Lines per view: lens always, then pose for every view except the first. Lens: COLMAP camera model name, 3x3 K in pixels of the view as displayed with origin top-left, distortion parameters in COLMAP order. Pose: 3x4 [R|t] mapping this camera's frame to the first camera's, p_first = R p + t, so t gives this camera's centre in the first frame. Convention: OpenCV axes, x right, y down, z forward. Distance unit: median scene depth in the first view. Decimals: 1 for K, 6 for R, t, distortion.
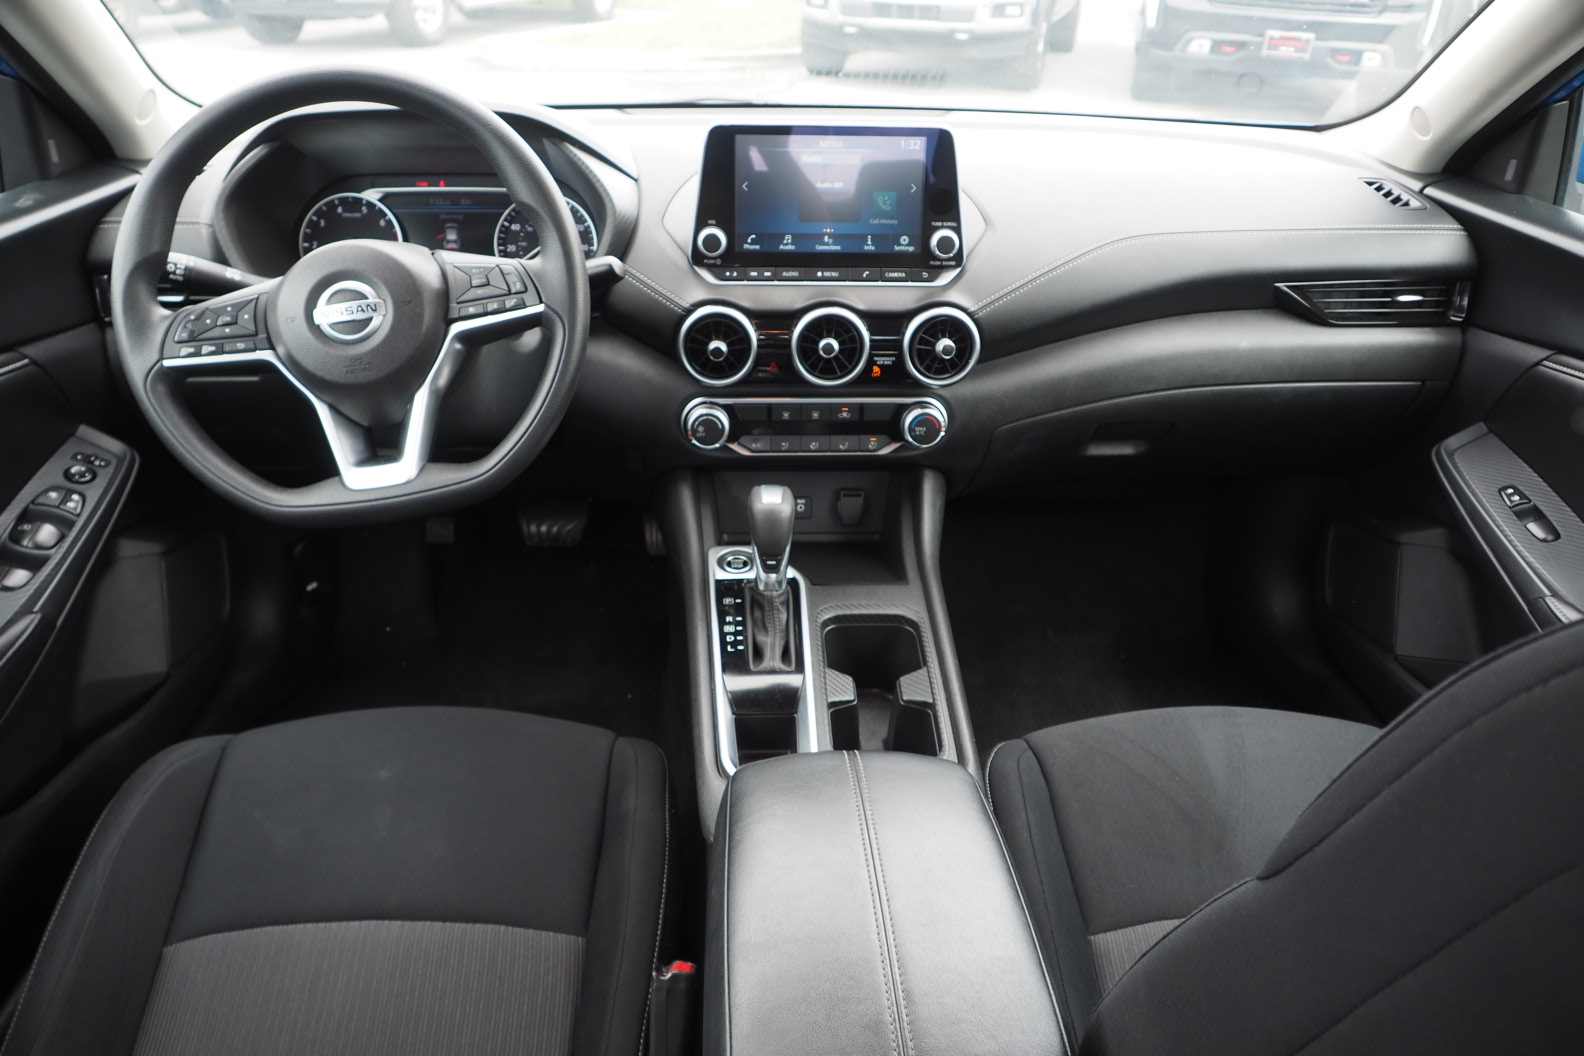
lens RADIAL K [[1128.8, 0, 787.5], [0, 1128.8, 562.0], [0, 0, 1]] dist [-0.033852, -0.001864]
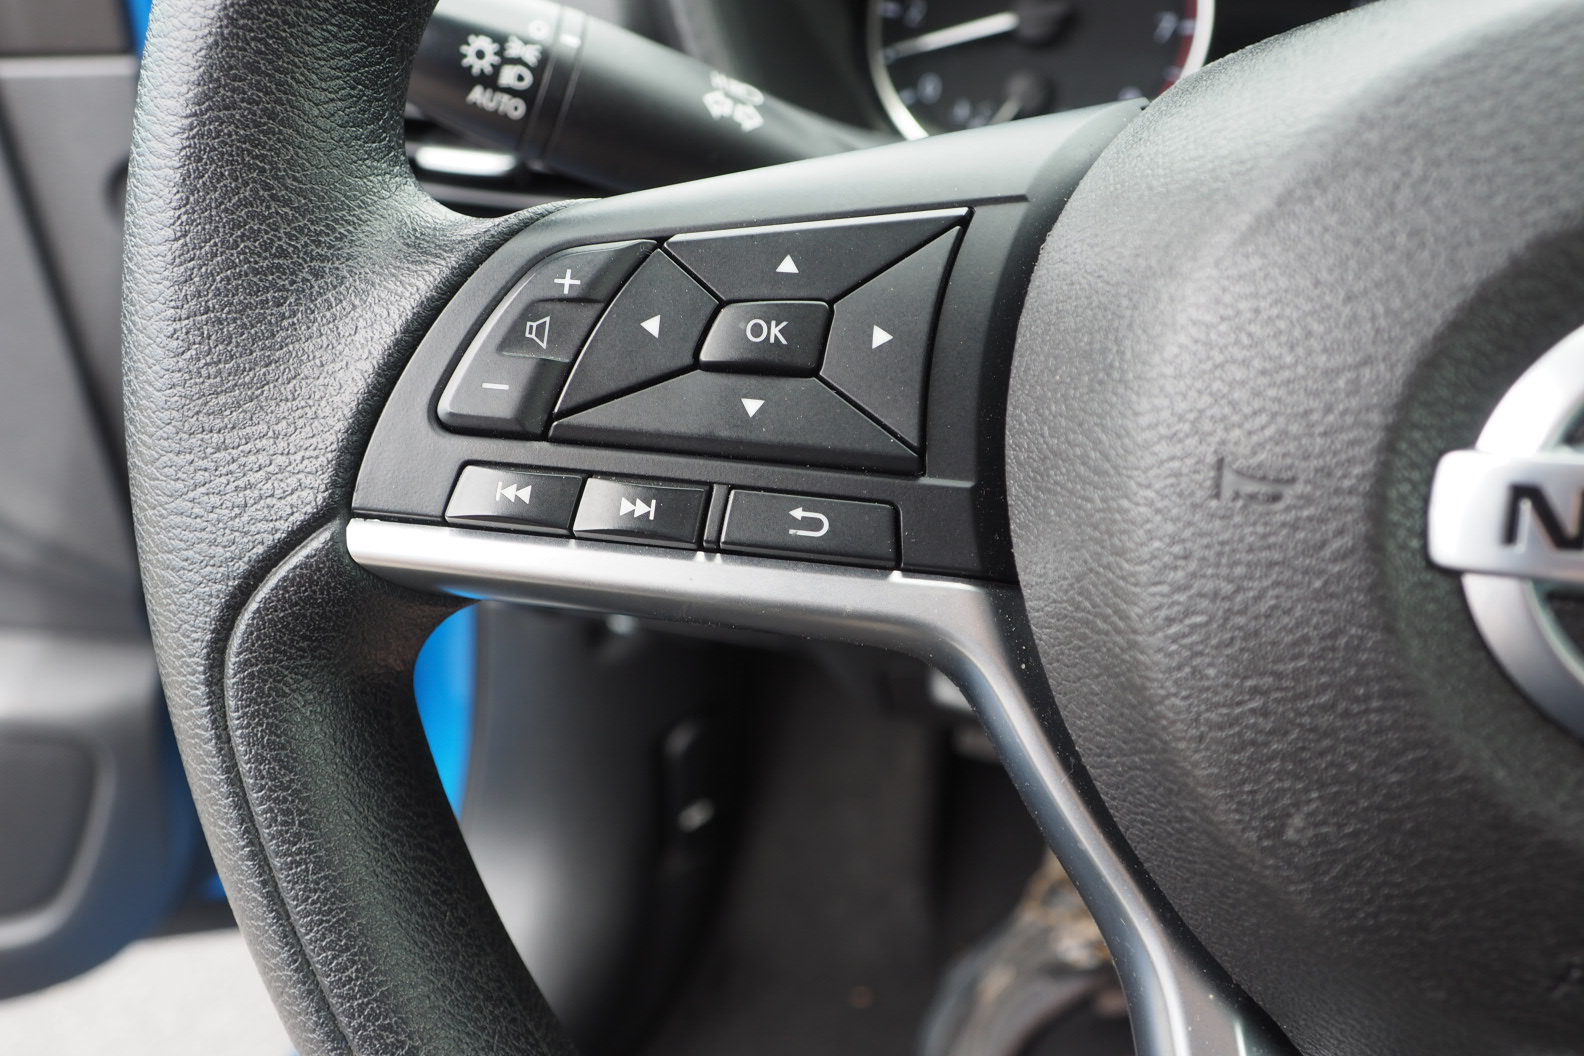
lens RADIAL K [[1443.9, 0, 782.9], [0, 1443.9, 545.6], [0, 0, 1]] dist [-0.020341, 0.000000]
pose [[0.951877, 0.152785, -0.265681, -0.363670], [-0.138649, 0.987772, 0.071292, -0.176323], [0.273325, -0.031025, 0.961421, 0.662585]]
